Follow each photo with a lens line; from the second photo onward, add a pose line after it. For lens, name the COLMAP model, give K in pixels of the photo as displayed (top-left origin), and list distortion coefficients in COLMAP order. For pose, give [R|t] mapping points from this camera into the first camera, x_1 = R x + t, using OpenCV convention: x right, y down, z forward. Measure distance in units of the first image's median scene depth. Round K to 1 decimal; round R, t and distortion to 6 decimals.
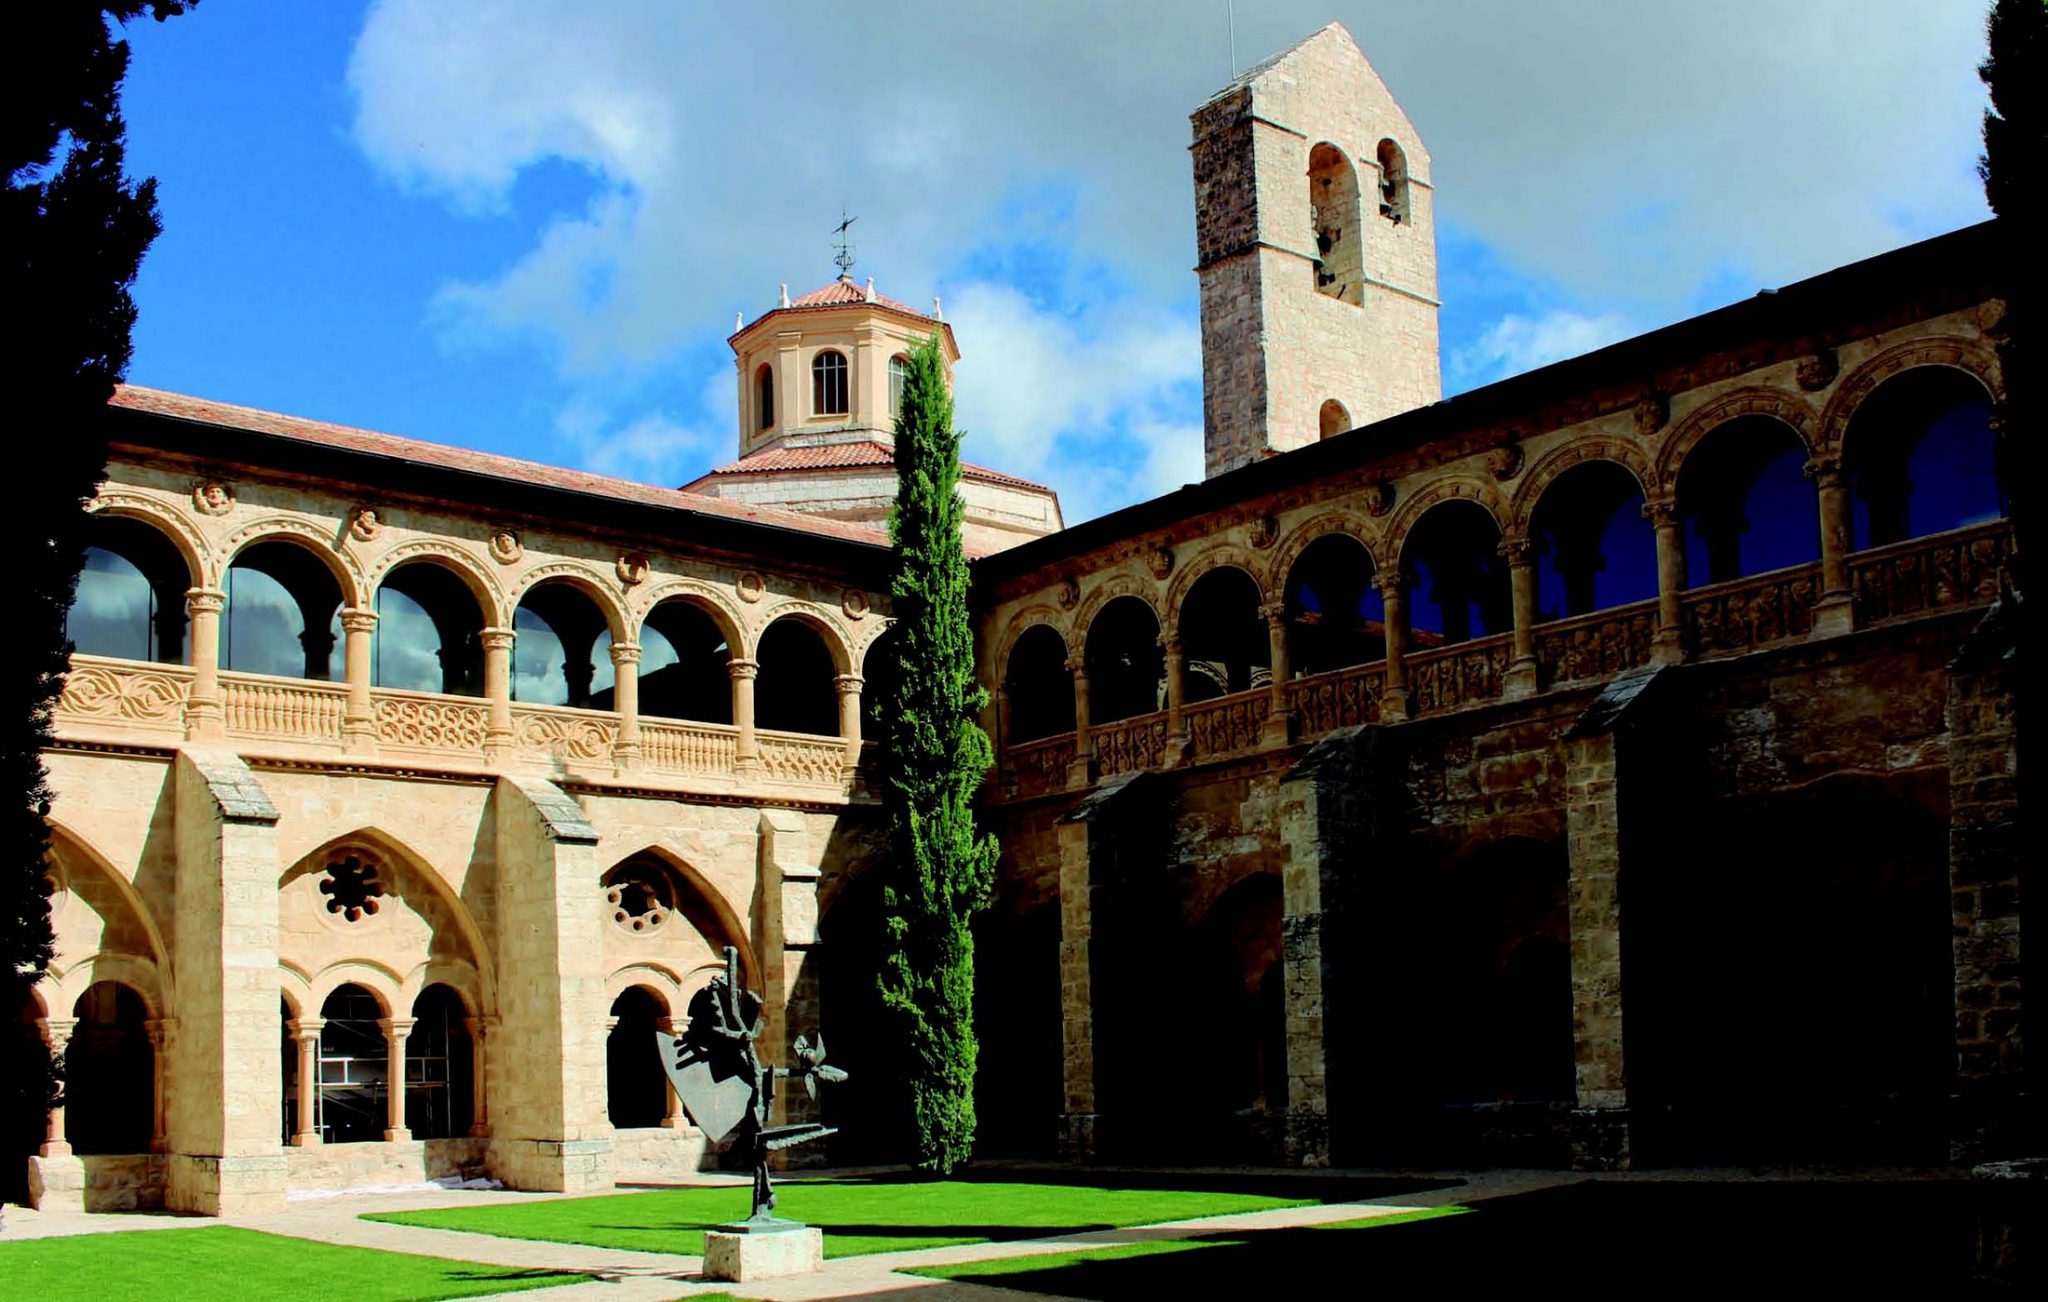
lens RADIAL K [[1896.9, 0, 1026.5], [0, 1896.9, 774.1], [0, 0, 1]] dist [-0.073569, 0.219503]
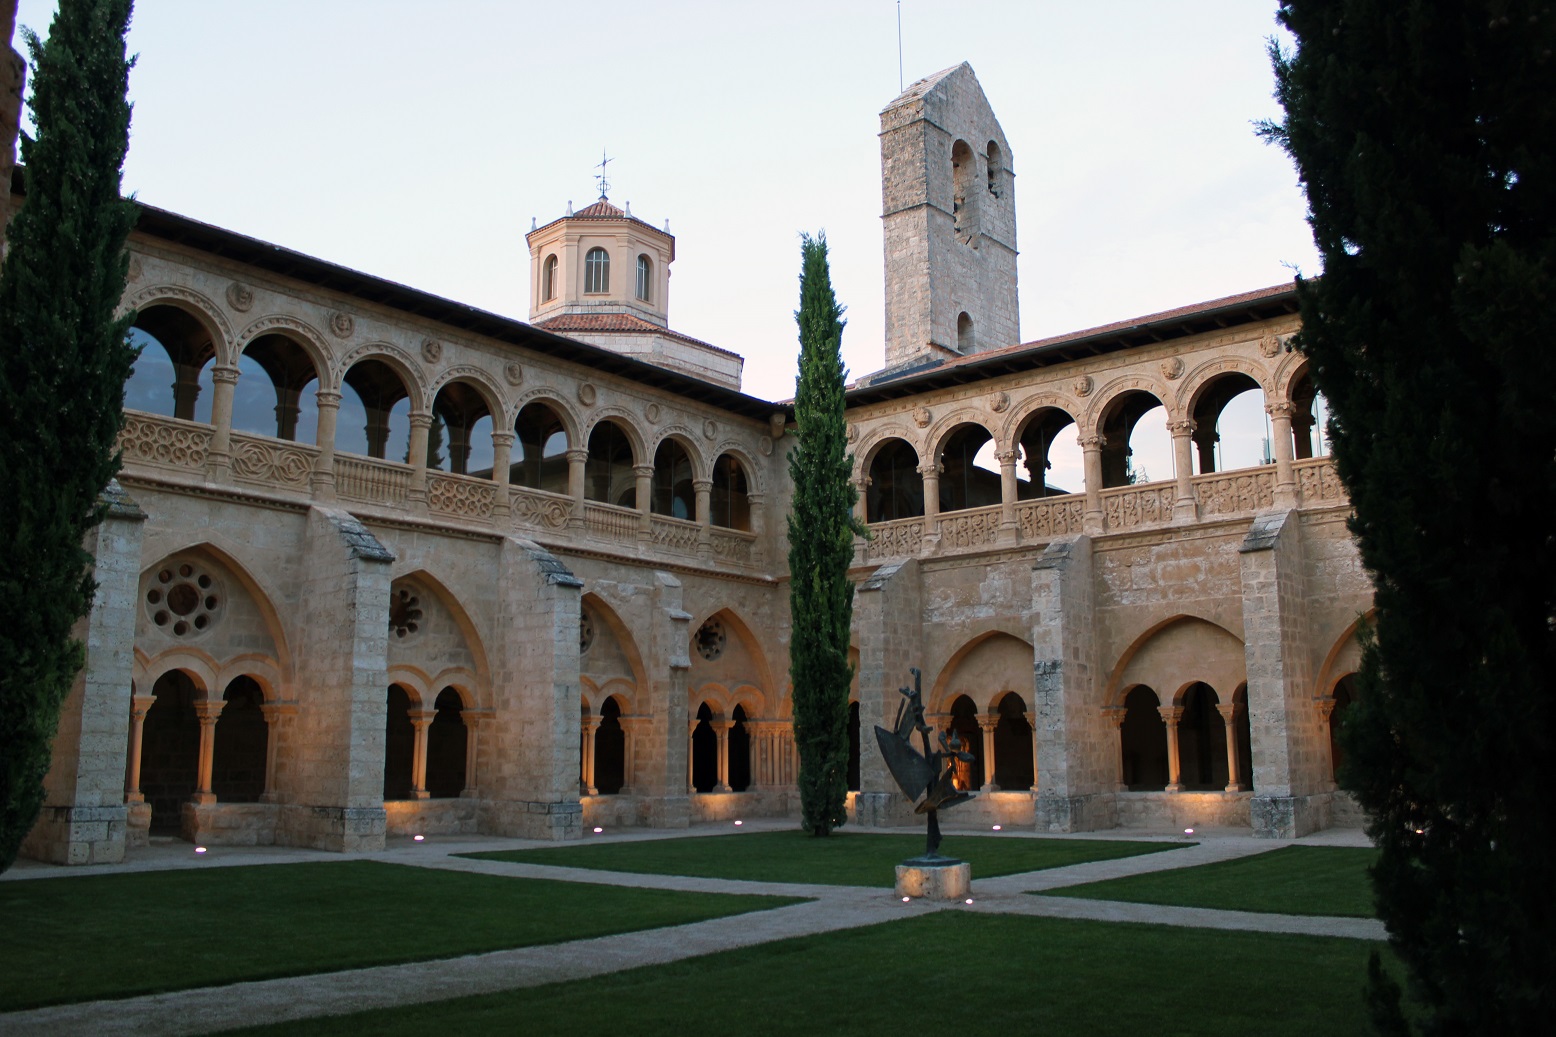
lens RADIAL K [[1337.5, 0, 777.7], [0, 1337.5, 487.2], [0, 0, 1]] dist [-0.018968, -0.008479]
pose [[0.984988, 0.061504, 0.161297, -0.238293], [-0.053266, 0.997069, -0.054913, 0.007380], [-0.164201, 0.045497, 0.985377, -0.005628]]
